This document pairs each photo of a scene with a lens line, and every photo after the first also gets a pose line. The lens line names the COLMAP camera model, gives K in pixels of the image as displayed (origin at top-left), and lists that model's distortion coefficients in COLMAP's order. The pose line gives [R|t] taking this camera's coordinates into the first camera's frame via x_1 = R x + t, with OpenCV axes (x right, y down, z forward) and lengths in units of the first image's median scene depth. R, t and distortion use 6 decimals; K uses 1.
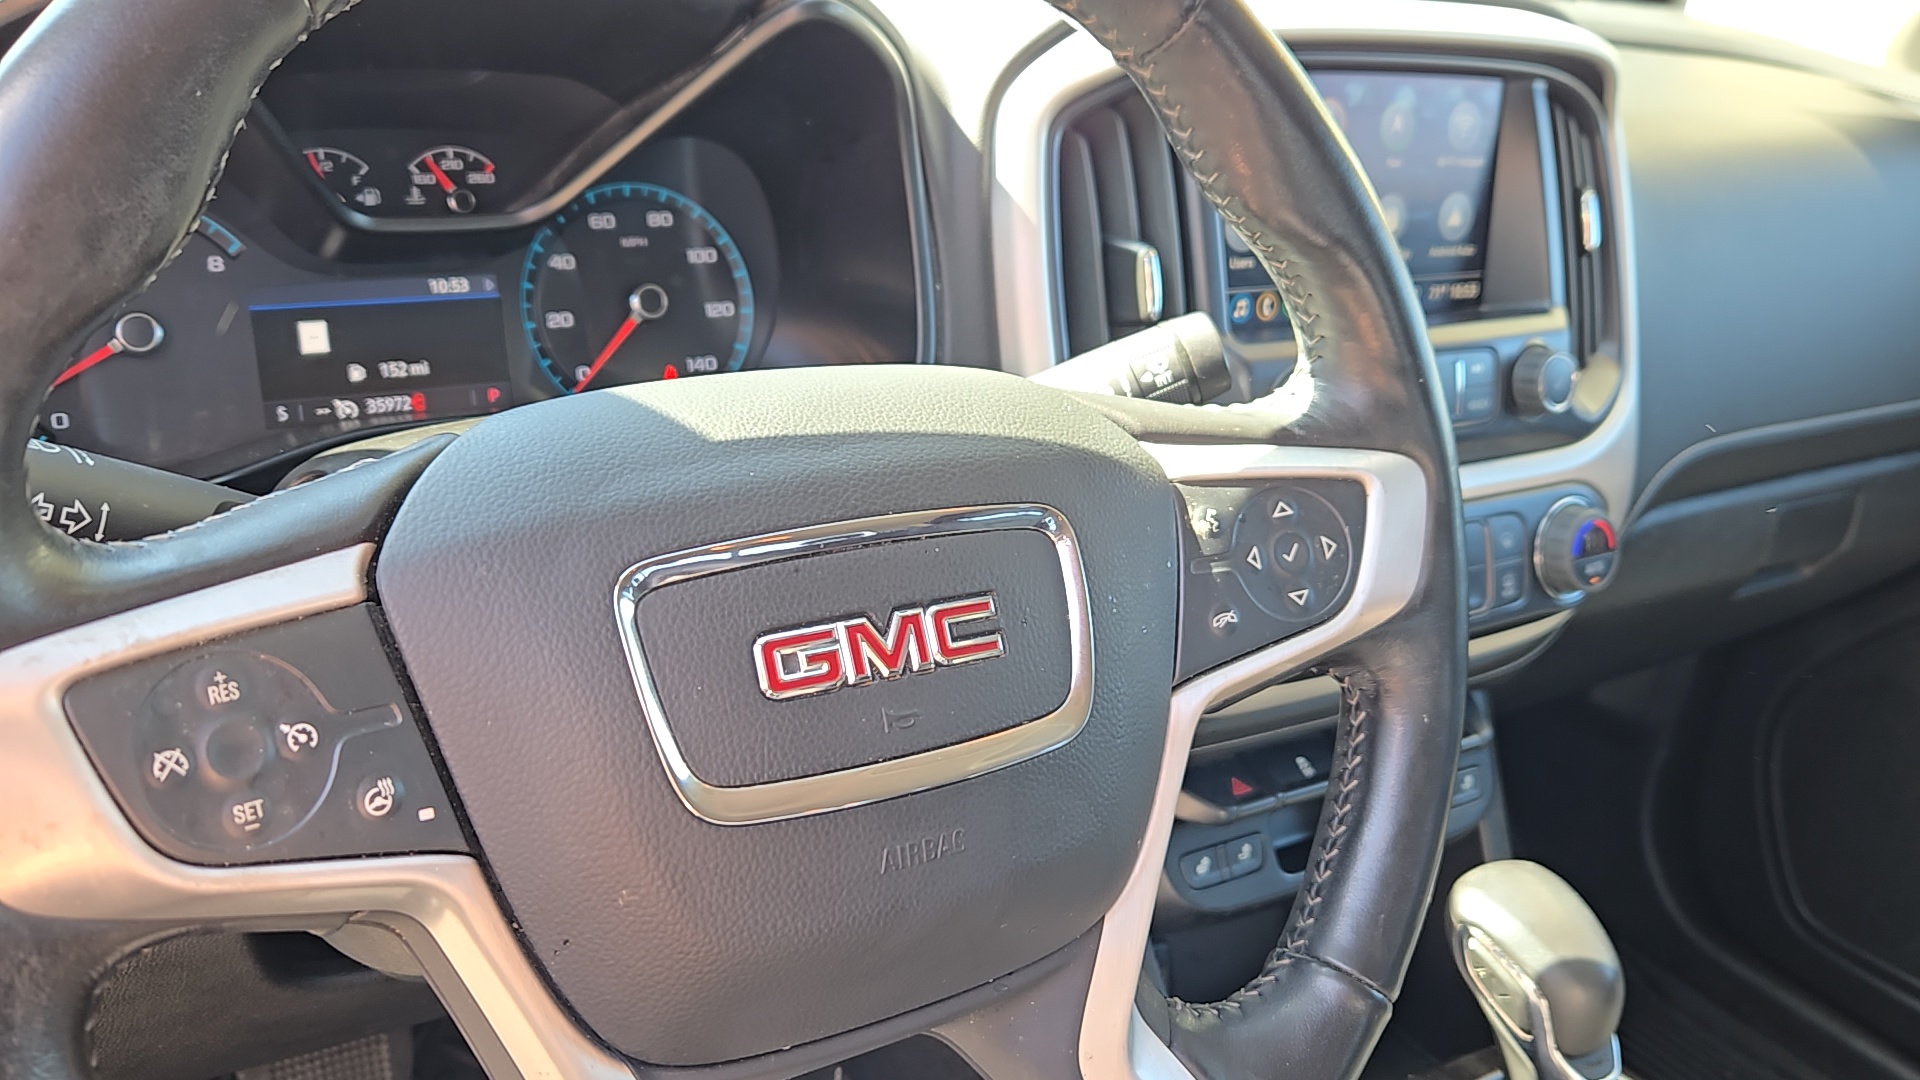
lens RADIAL K [[1627.2, 0, 956.4], [0, 1627.2, 534.6], [0, 0, 1]] dist [-0.001812, -0.000160]
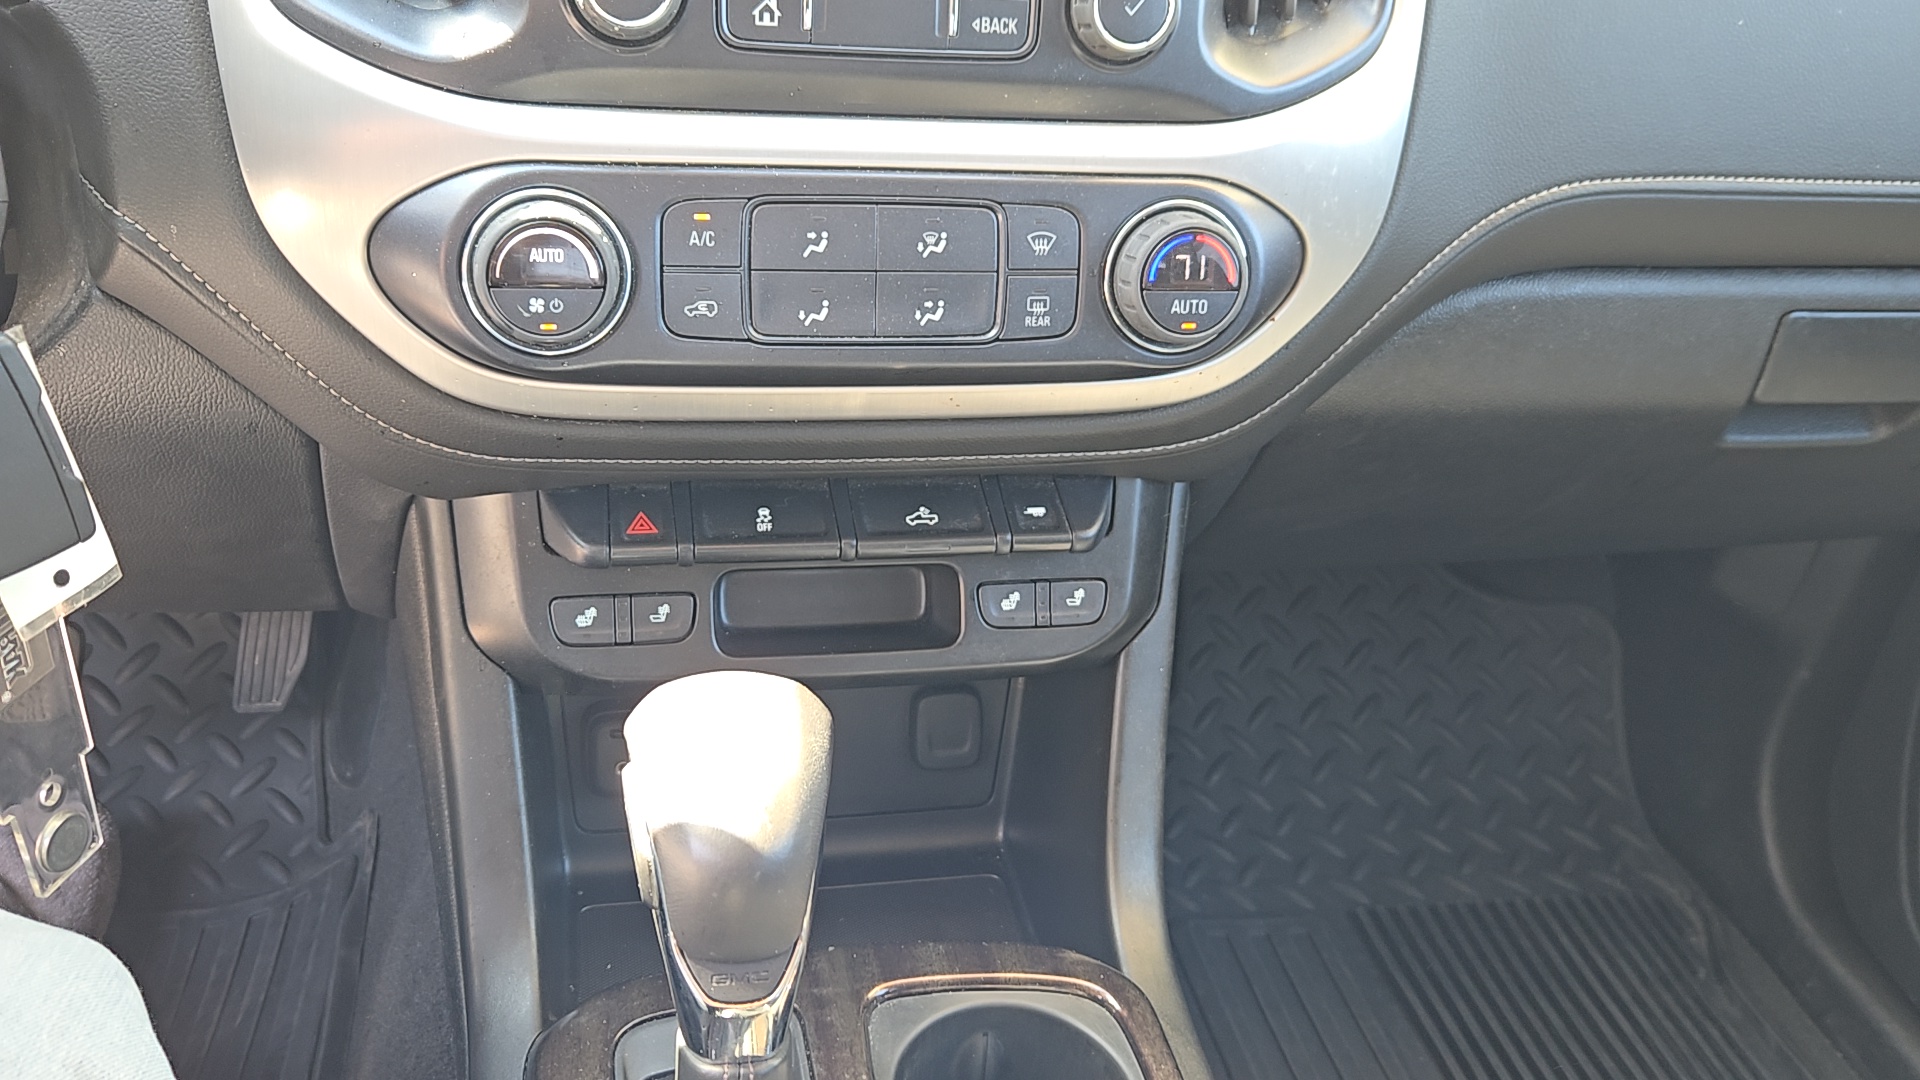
lens RADIAL K [[1627.2, 0, 956.4], [0, 1627.2, 534.6], [0, 0, 1]] dist [-0.001812, -0.000160]
pose [[0.936751, 0.183257, -0.298185, 0.690025], [-0.141948, 0.977676, 0.154922, 0.028966], [0.319919, -0.102797, 0.941852, 0.437243]]
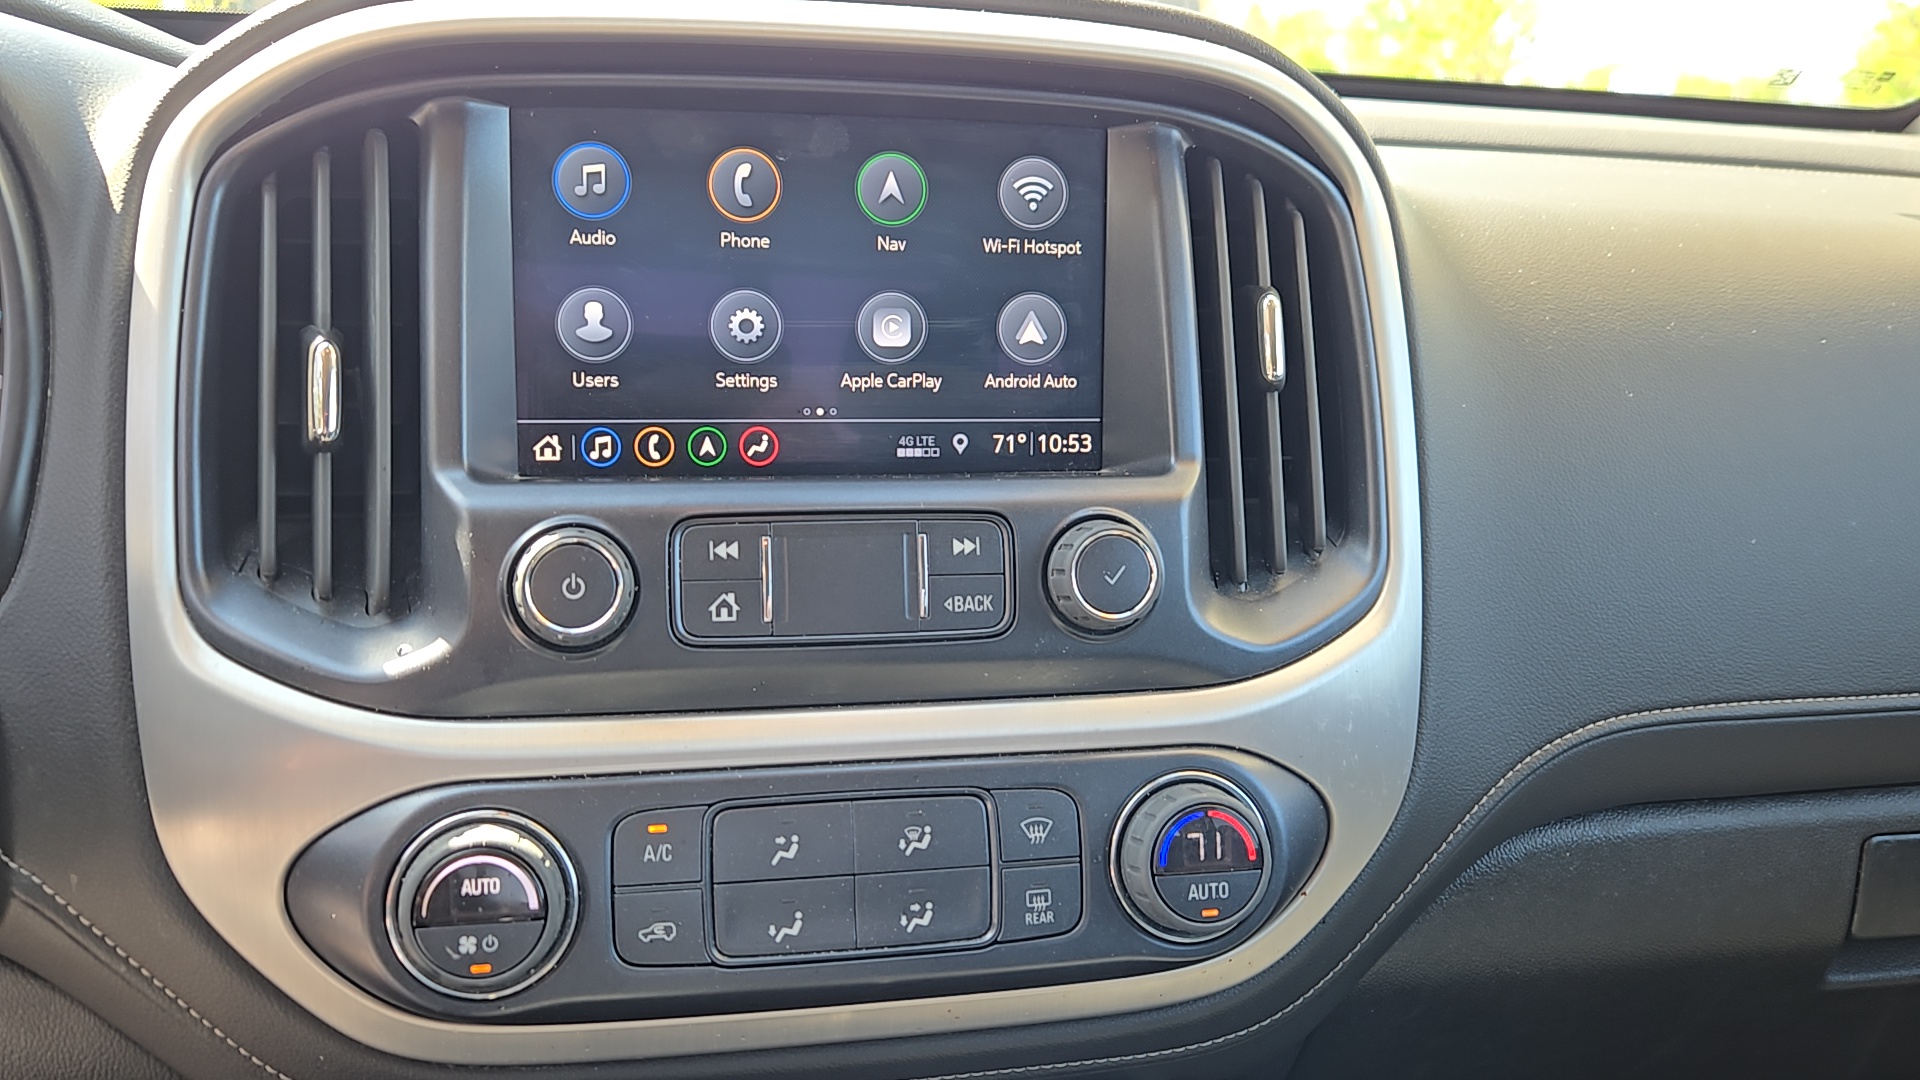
lens RADIAL K [[1615.4, 0, 954.4], [0, 1615.4, 538.5], [0, 0, 1]] dist [0.005022, -0.003522]
pose [[0.937782, 0.020022, -0.346648, 0.674407], [-0.079525, 0.984185, -0.158291, -0.007589], [0.337996, 0.176010, 0.924543, 0.530198]]
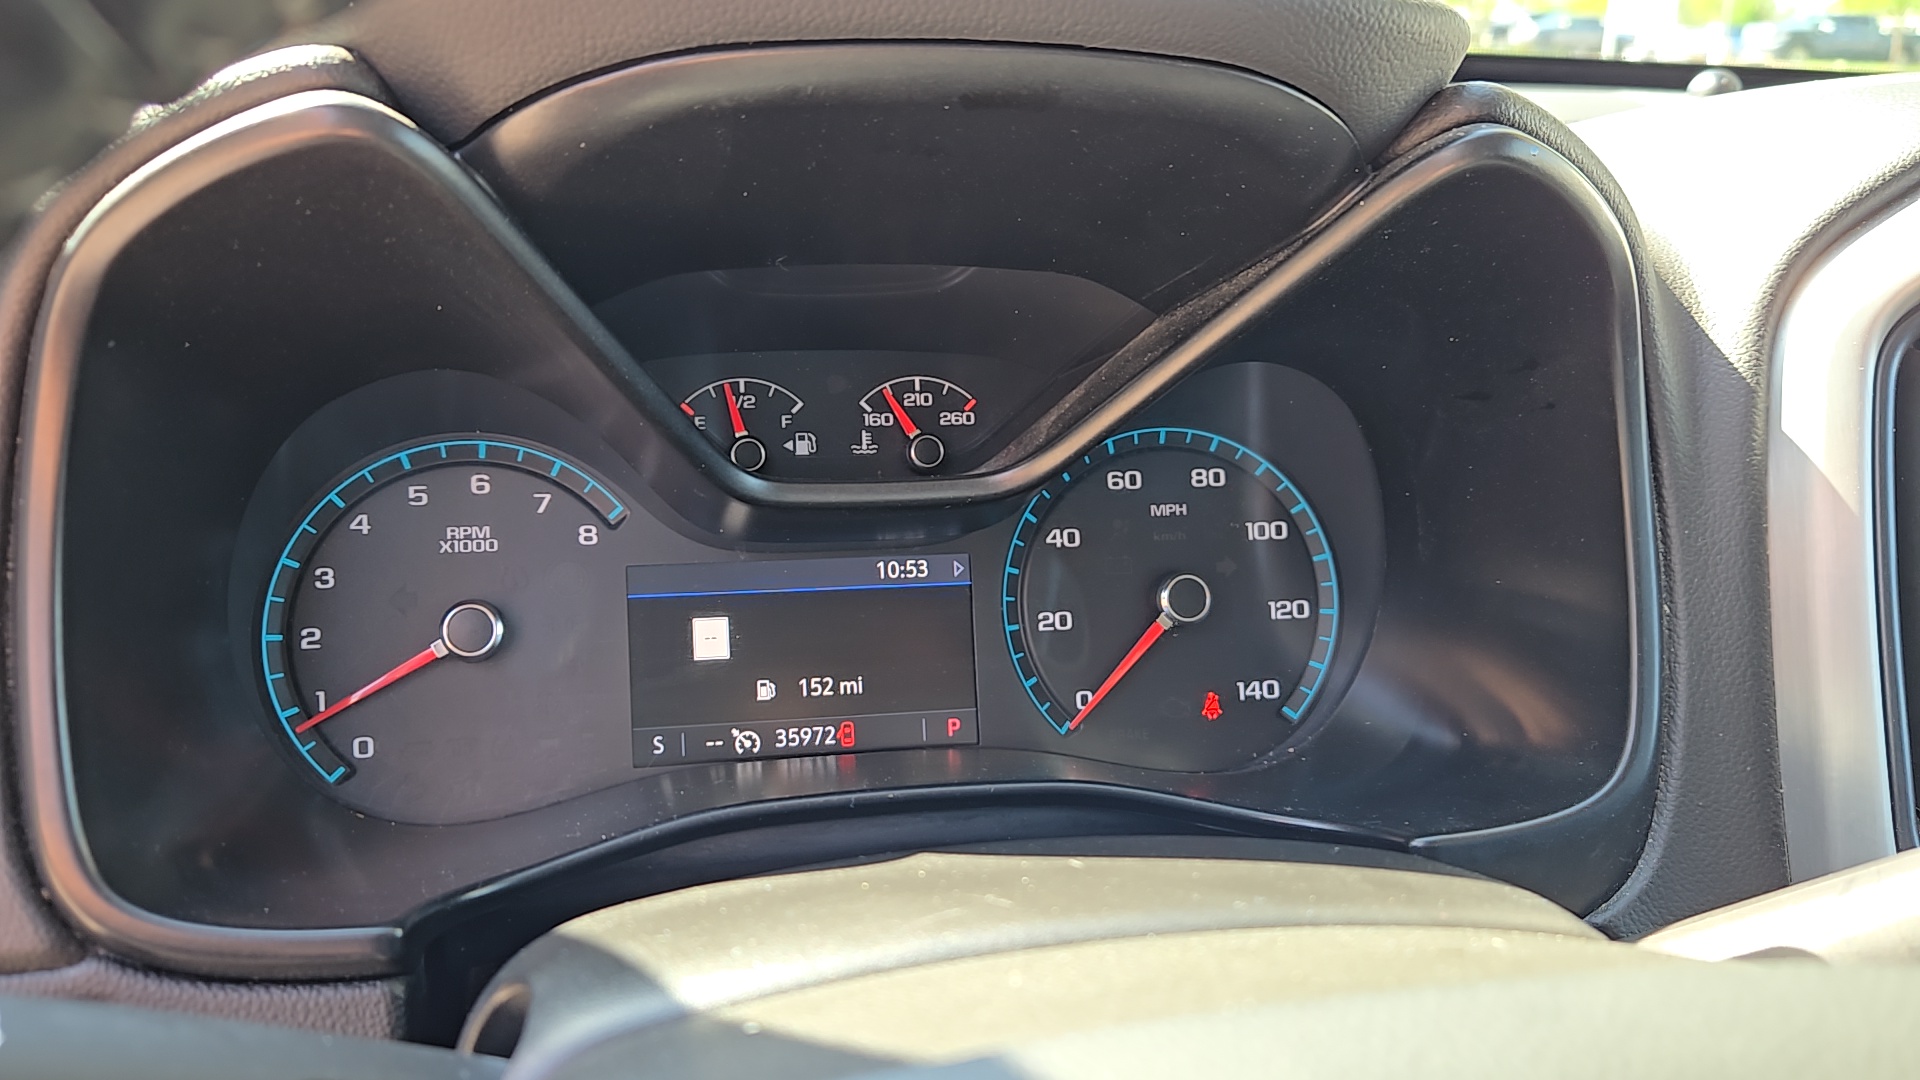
lens RADIAL K [[1627.2, 0, 956.4], [0, 1627.2, 534.6], [0, 0, 1]] dist [-0.001812, -0.000160]
pose [[0.944491, 0.034195, -0.326754, -0.069155], [-0.074988, 0.990753, -0.113075, -0.101726], [0.319866, 0.131301, 0.938321, 0.392691]]
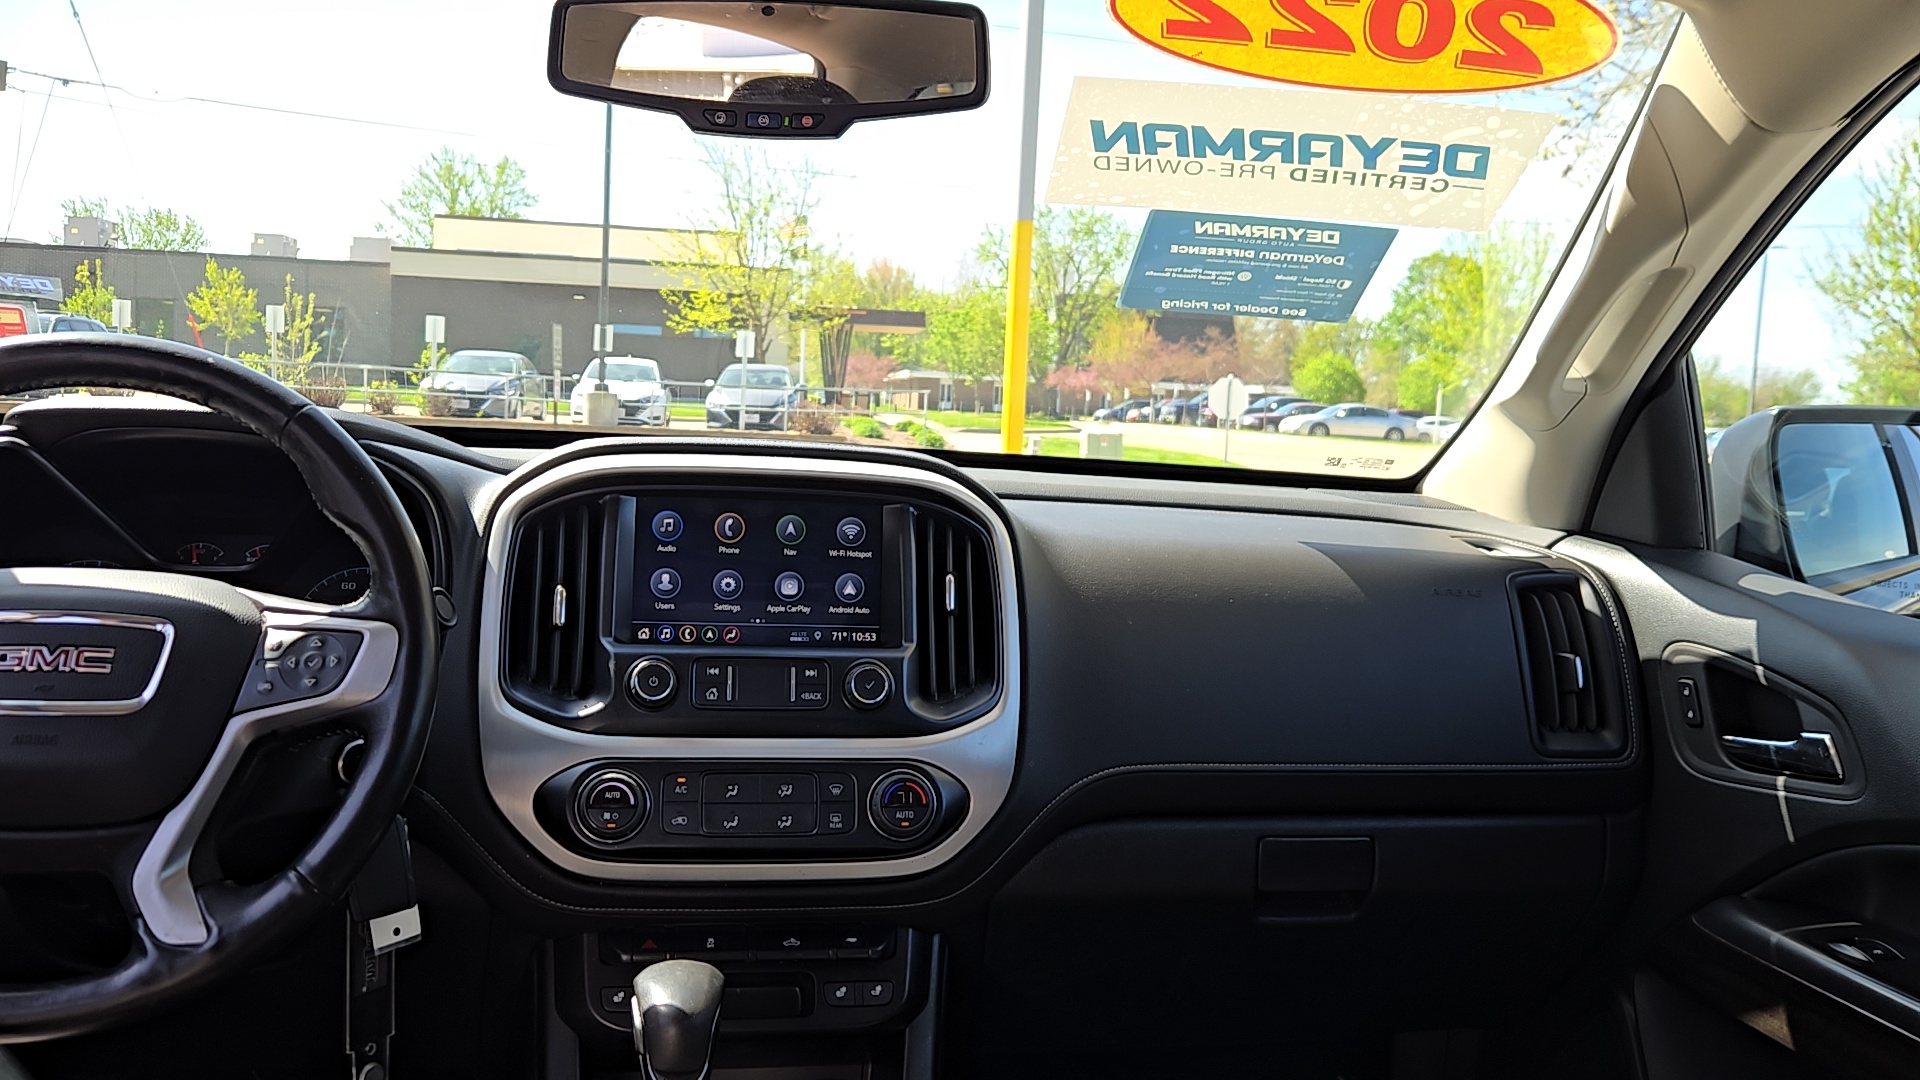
lens RADIAL K [[1596.8, 0, 956.3], [0, 1596.8, 534.3], [0, 0, 1]] dist [0.013465, -0.002023]
pose [[0.928858, -0.033536, -0.368914, 1.288644], [-0.098913, 0.937280, -0.334249, 0.342490], [0.356986, 0.346960, 0.867283, -0.409699]]
